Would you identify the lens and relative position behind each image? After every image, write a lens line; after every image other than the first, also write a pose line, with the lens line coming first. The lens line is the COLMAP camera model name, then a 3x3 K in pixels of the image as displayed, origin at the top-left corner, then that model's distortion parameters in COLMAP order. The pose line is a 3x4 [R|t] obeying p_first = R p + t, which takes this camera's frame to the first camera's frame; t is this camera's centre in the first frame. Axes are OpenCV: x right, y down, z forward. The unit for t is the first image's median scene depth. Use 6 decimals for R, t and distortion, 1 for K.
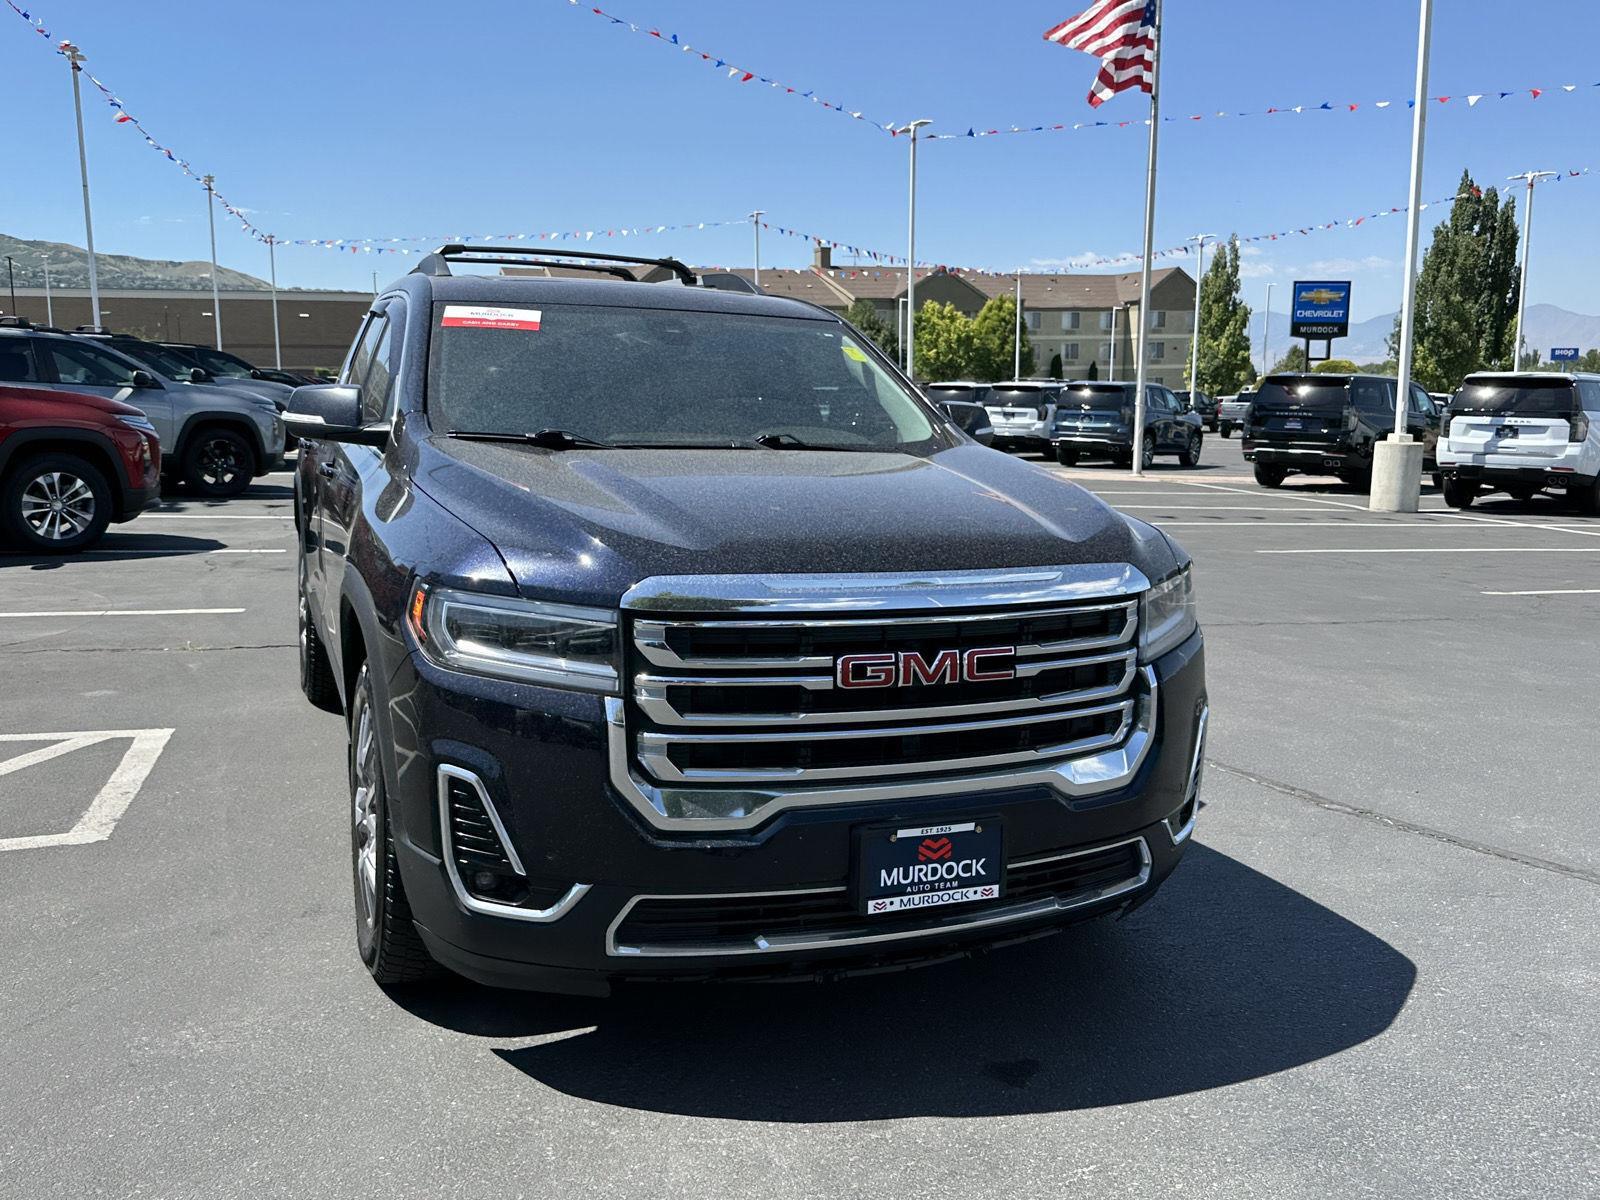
lens RADIAL K [[1375.1, 0, 806.3], [0, 1375.1, 584.5], [0, 0, 1]] dist [0.128959, -0.232445]
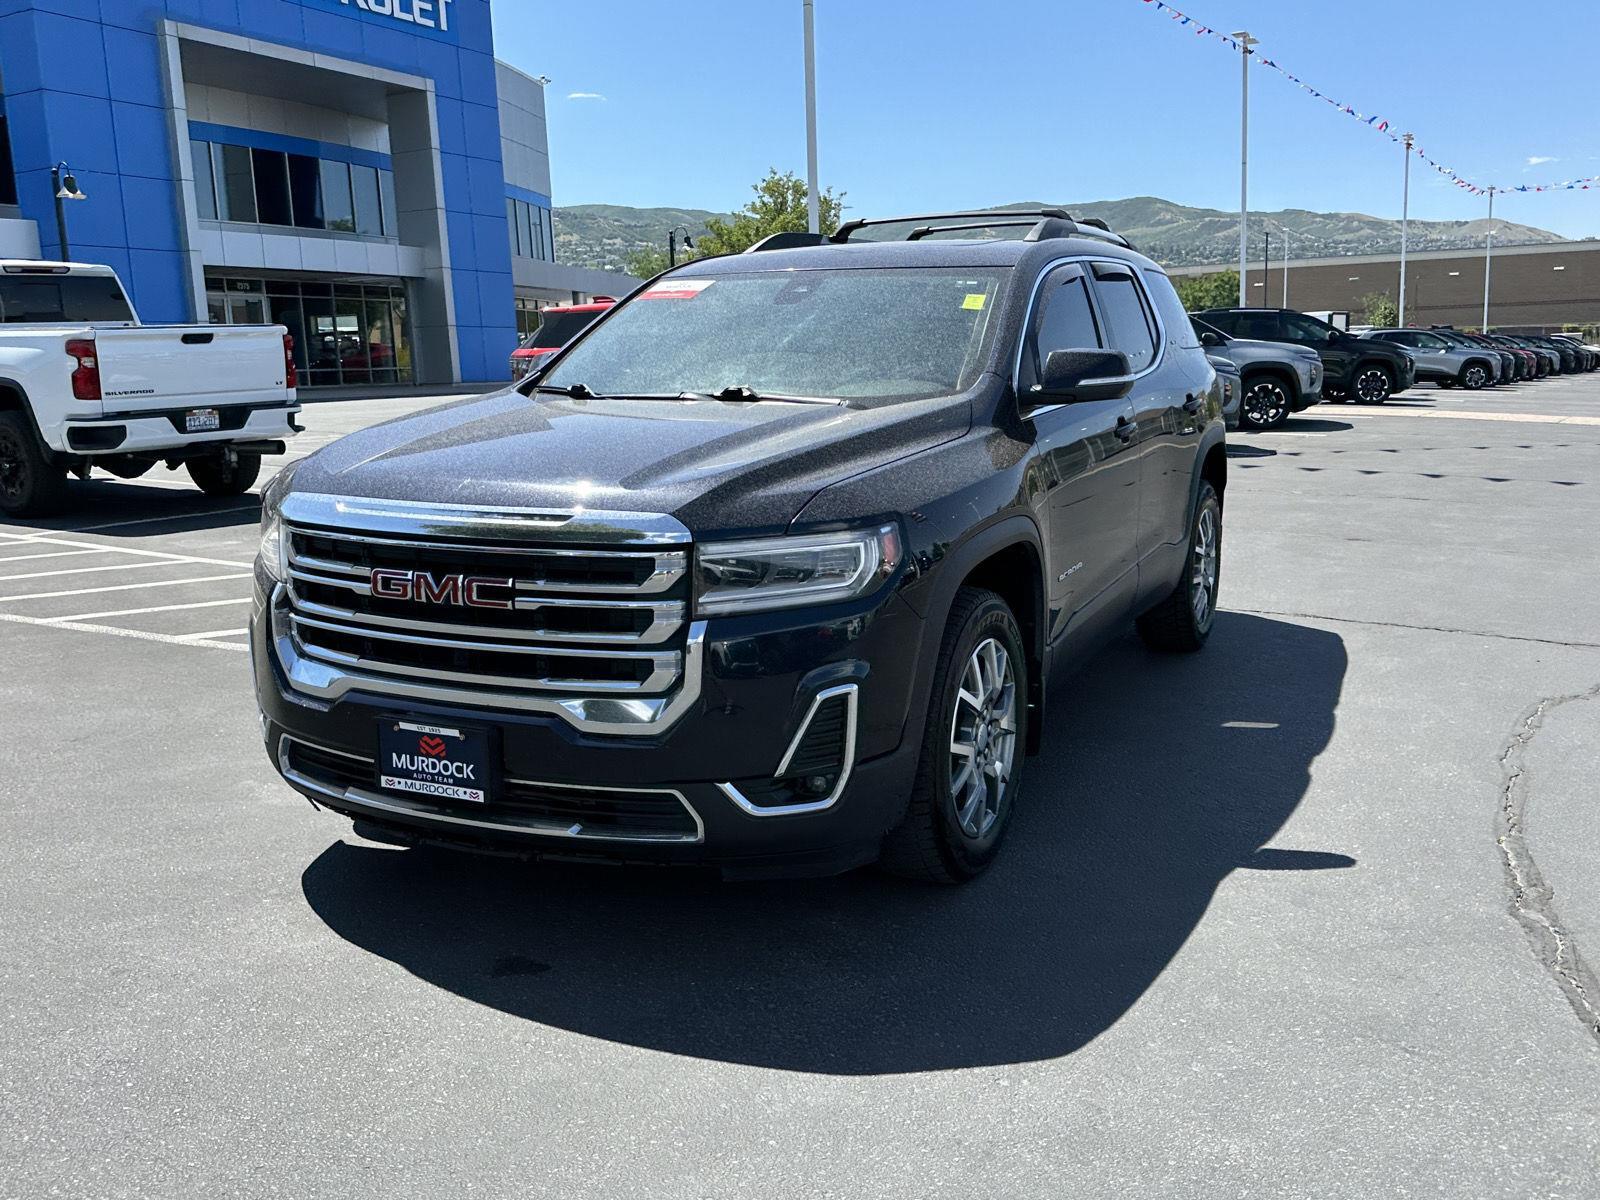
lens RADIAL K [[1375.1, 0, 806.3], [0, 1375.1, 584.5], [0, 0, 1]] dist [0.128959, -0.232445]
pose [[0.673926, 0.098915, -0.732148, 1.051914], [-0.079587, 0.994950, 0.061163, -0.034295], [0.734500, 0.017050, 0.678395, 0.413260]]
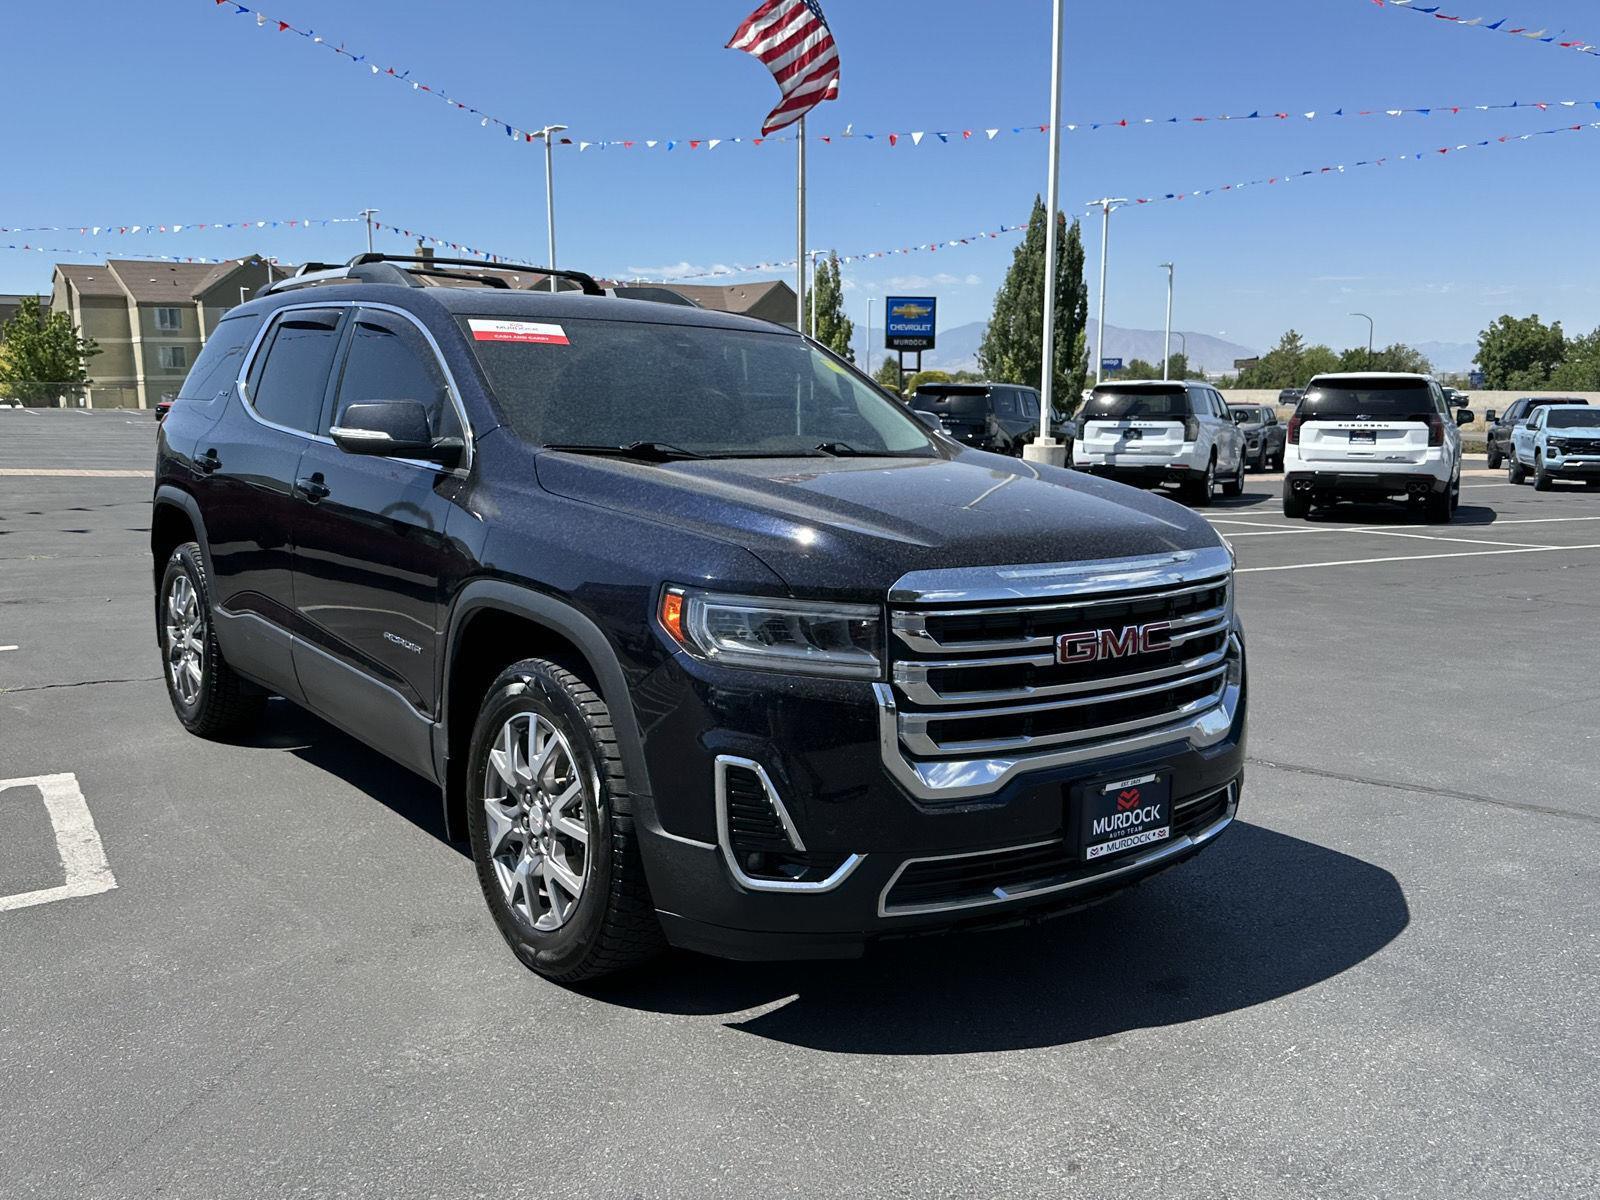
lens RADIAL K [[1380.6, 0, 800.0], [0, 1380.6, 600.0], [0, 0, 1]] dist [0.141003, -0.266520]
pose [[0.961400, -0.045452, 0.271375, -0.443656], [0.044155, 0.998965, 0.010884, 0.000792], [-0.271589, 0.001519, 0.962412, -0.039925]]
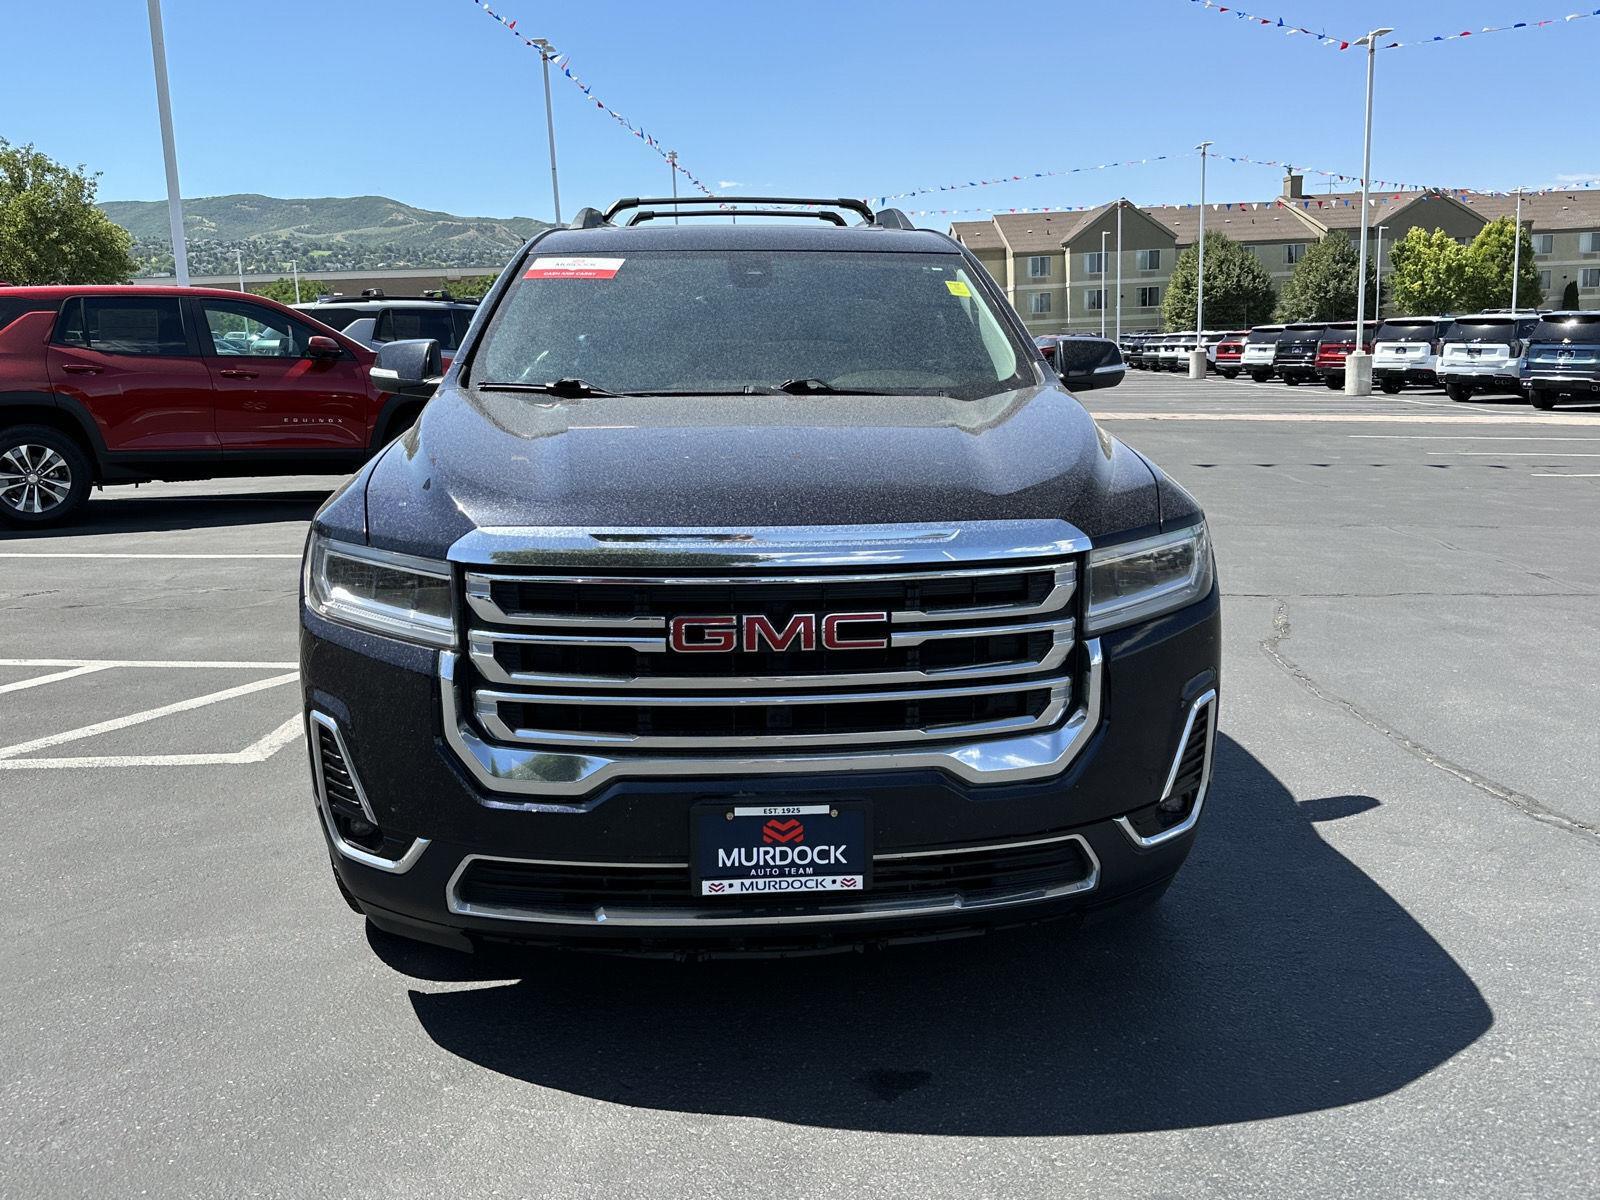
lens RADIAL K [[1375.1, 0, 806.3], [0, 1375.1, 584.5], [0, 0, 1]] dist [0.128959, -0.232445]
pose [[0.949381, 0.025064, -0.313124, 0.361530], [-0.014324, 0.999229, 0.036555, -0.004368], [0.313799, -0.030219, 0.949009, 0.134863]]
